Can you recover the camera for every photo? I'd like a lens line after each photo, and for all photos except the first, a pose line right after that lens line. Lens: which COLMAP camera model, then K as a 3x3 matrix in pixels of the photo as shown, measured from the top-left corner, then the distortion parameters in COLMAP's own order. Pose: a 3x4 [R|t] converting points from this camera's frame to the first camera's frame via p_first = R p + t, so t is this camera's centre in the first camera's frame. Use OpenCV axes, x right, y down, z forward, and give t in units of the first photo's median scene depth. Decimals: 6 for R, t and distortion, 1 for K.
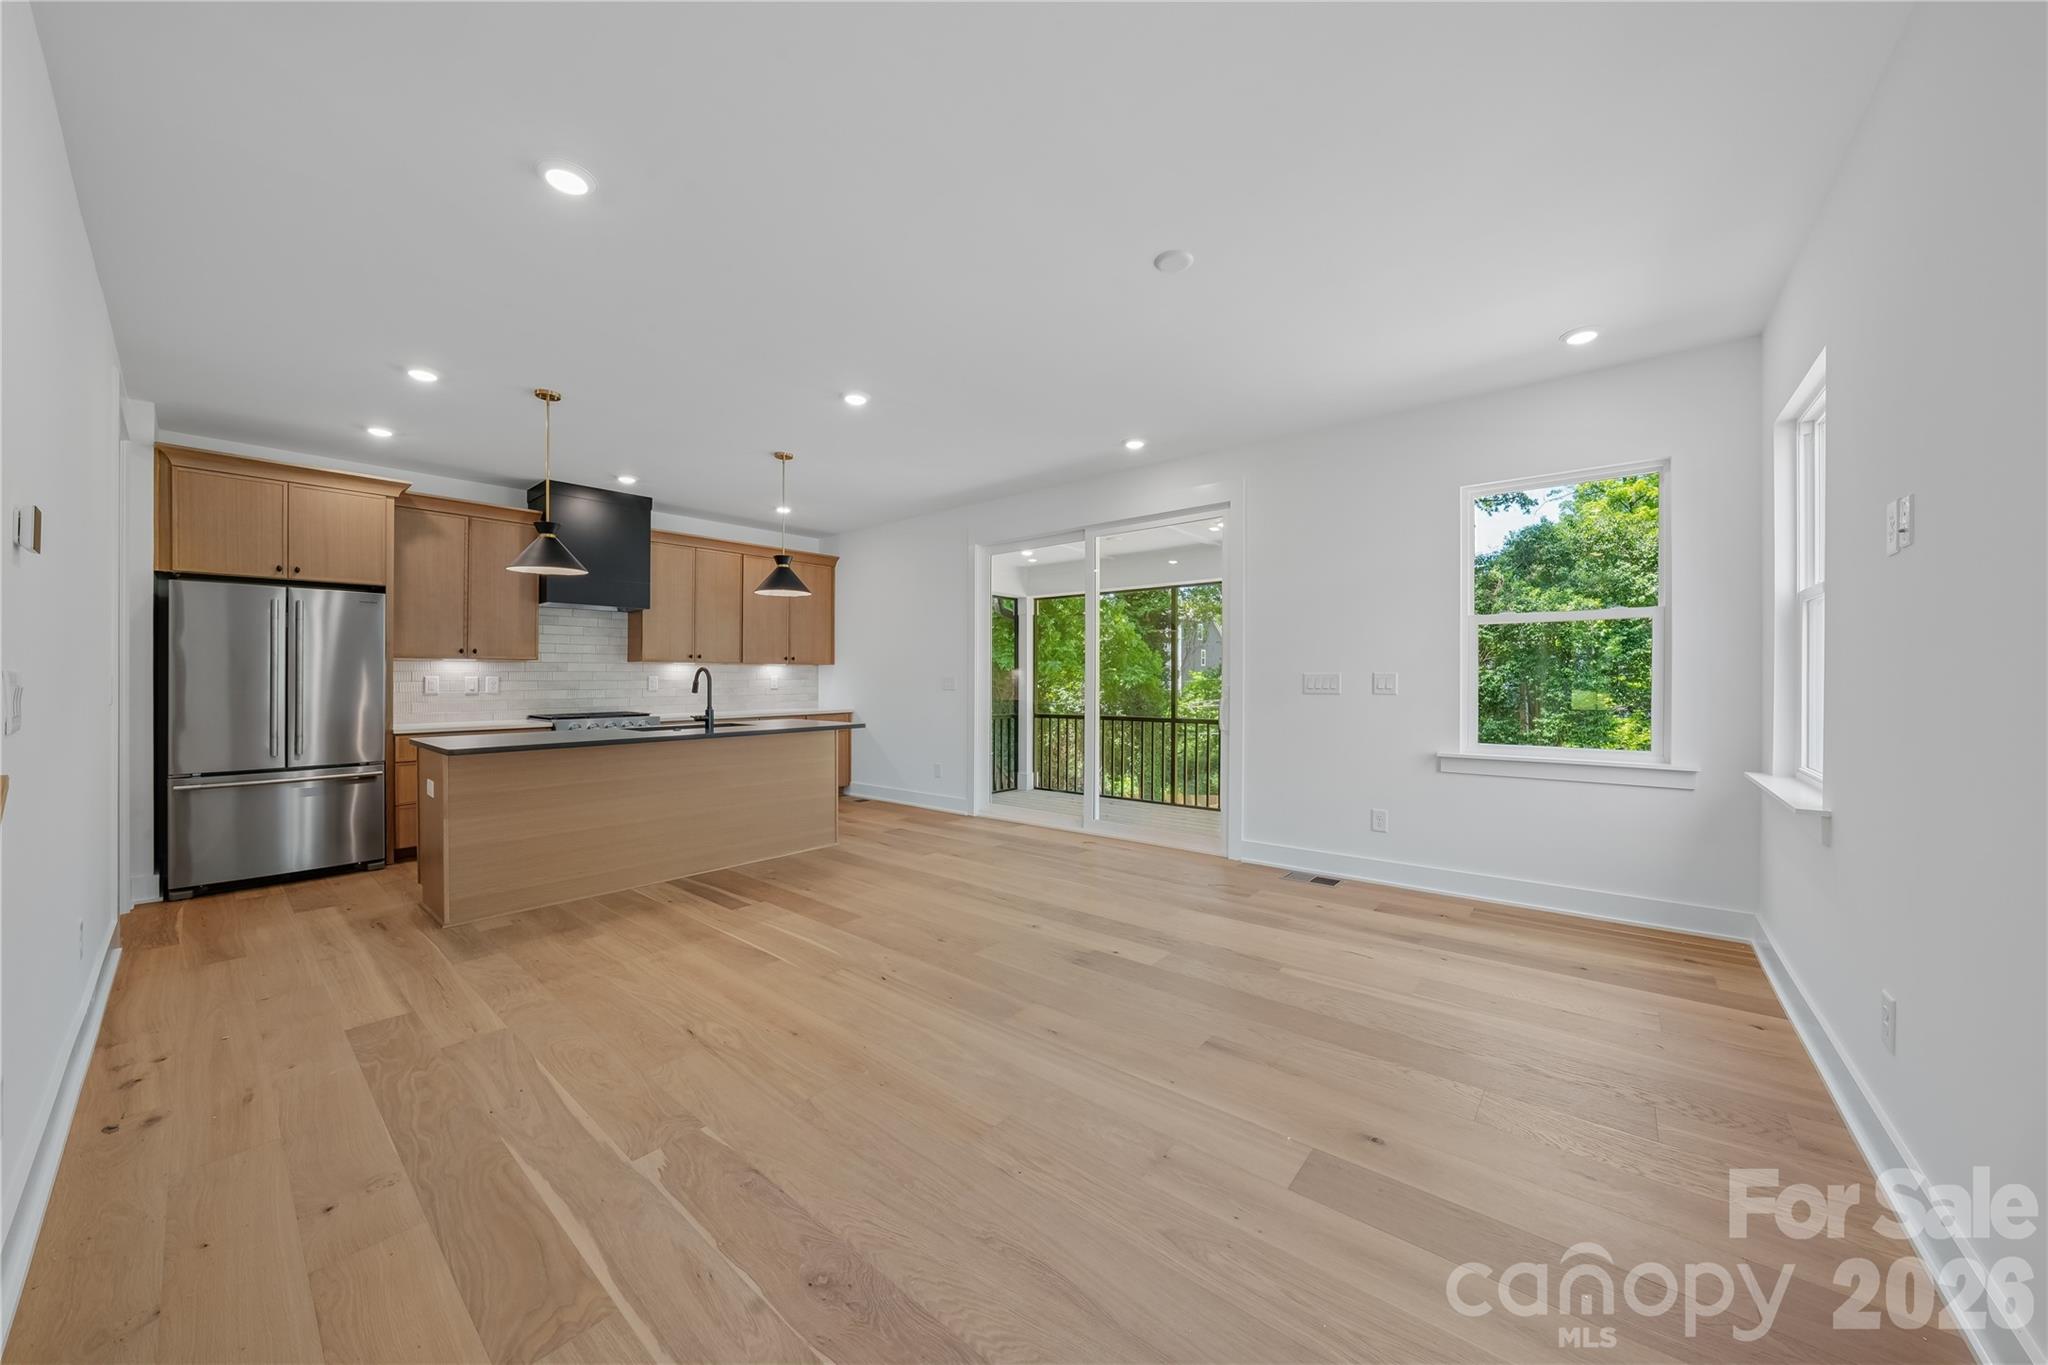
lens RADIAL K [[712.0, 0, 1031.7], [0, 712.0, 669.3], [0, 0, 1]] dist [-0.018138, 0.002276]
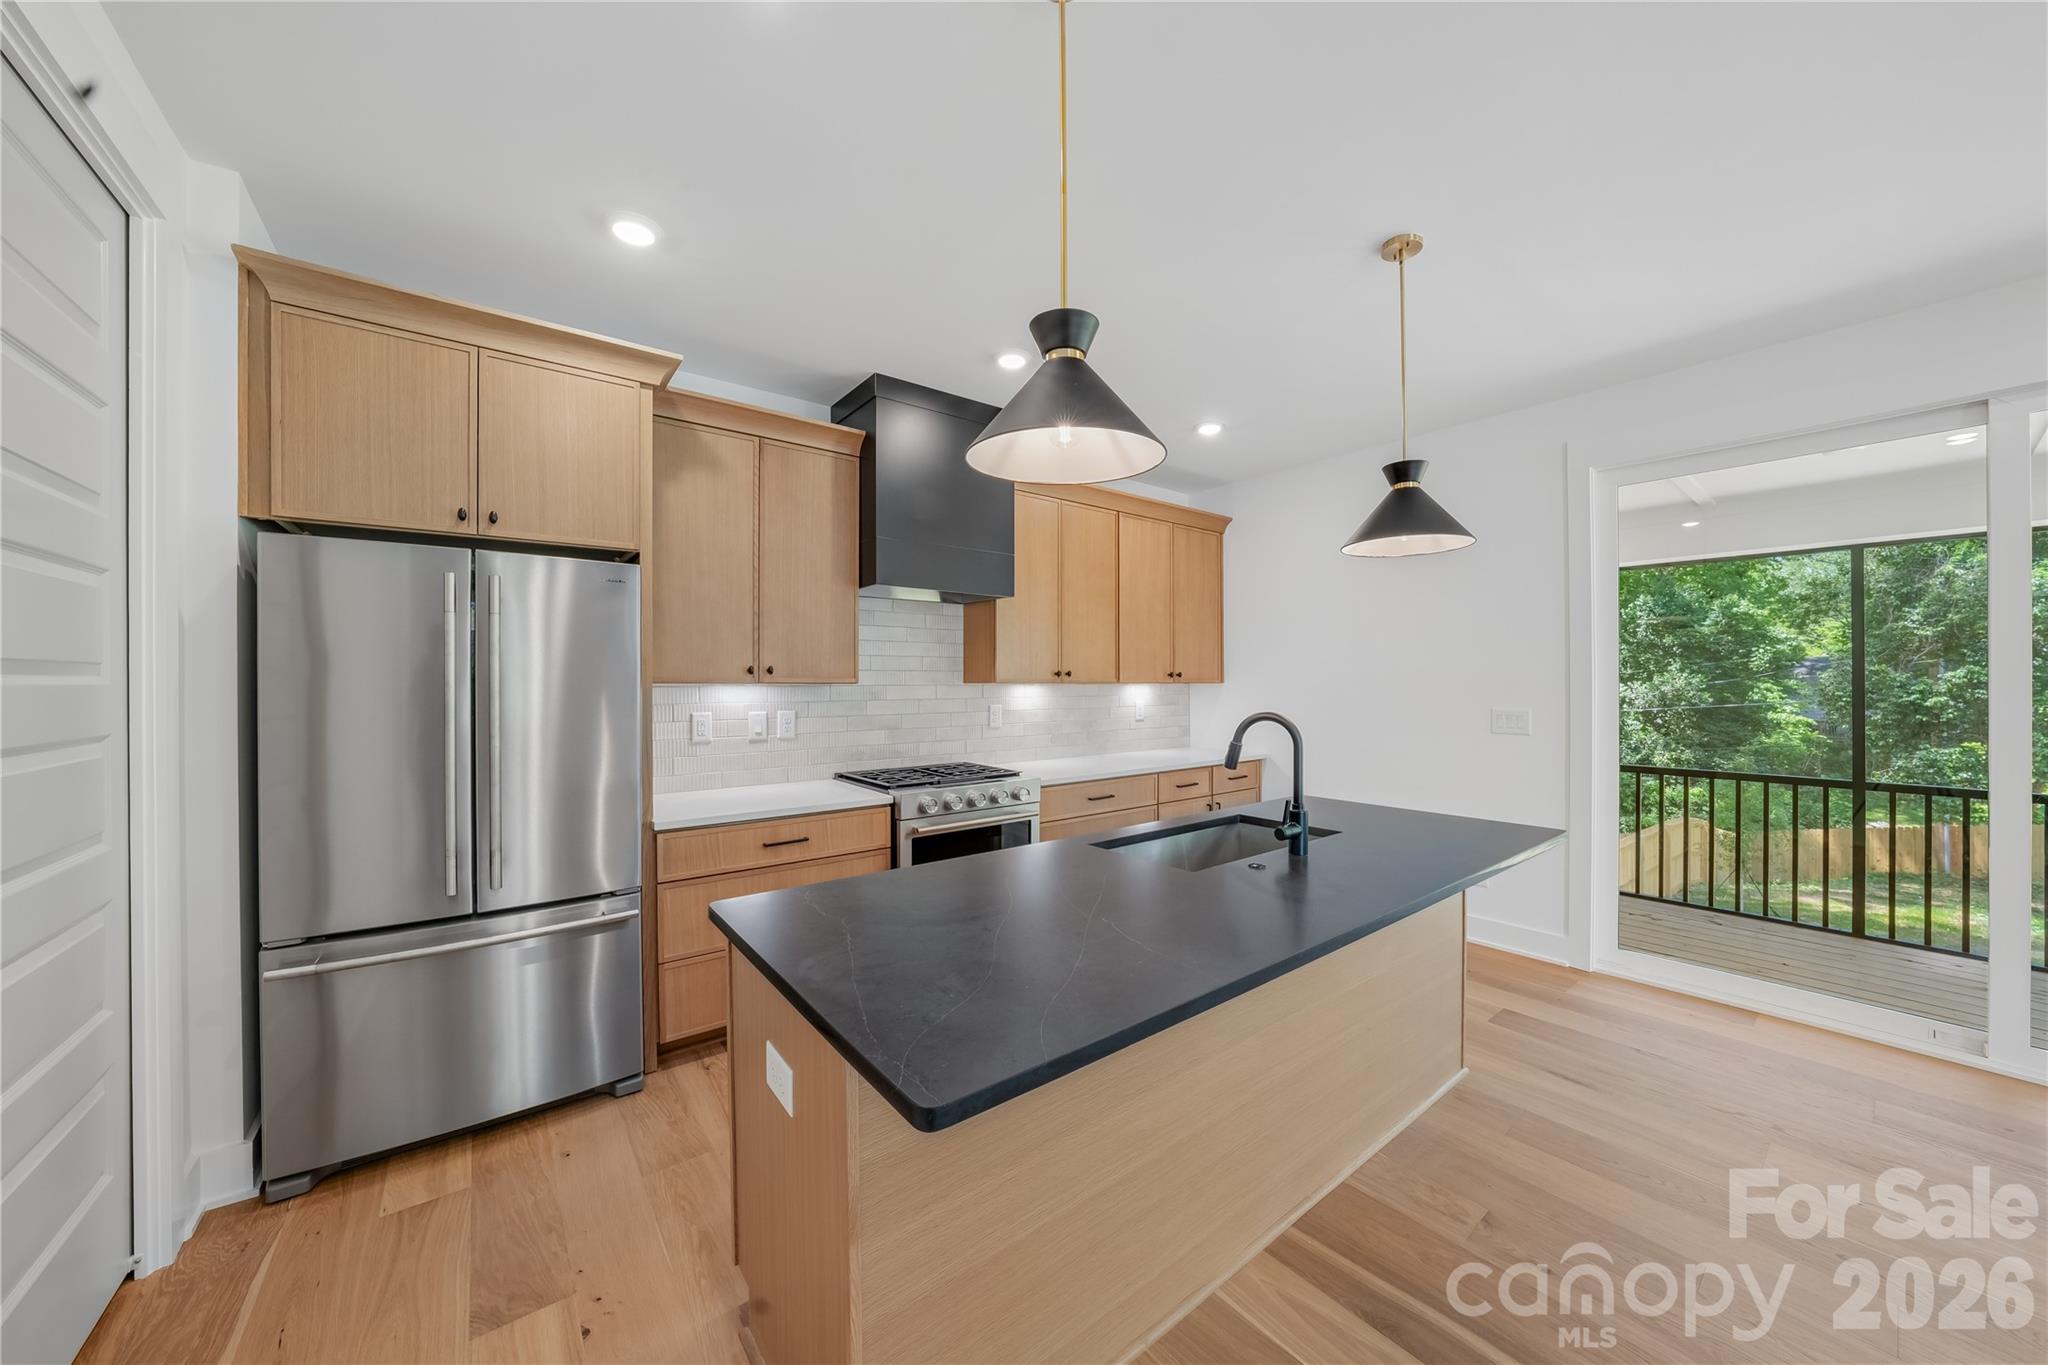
lens RADIAL K [[712.0, 0, 1028.3], [0, 712.0, 678.5], [0, 0, 1]] dist [-0.018138, 0.002276]
pose [[0.977542, 0.001511, -0.210735, -0.483765], [0.000321, 0.999962, 0.008659, -0.025173], [0.210740, -0.008532, 0.977505, 0.499787]]
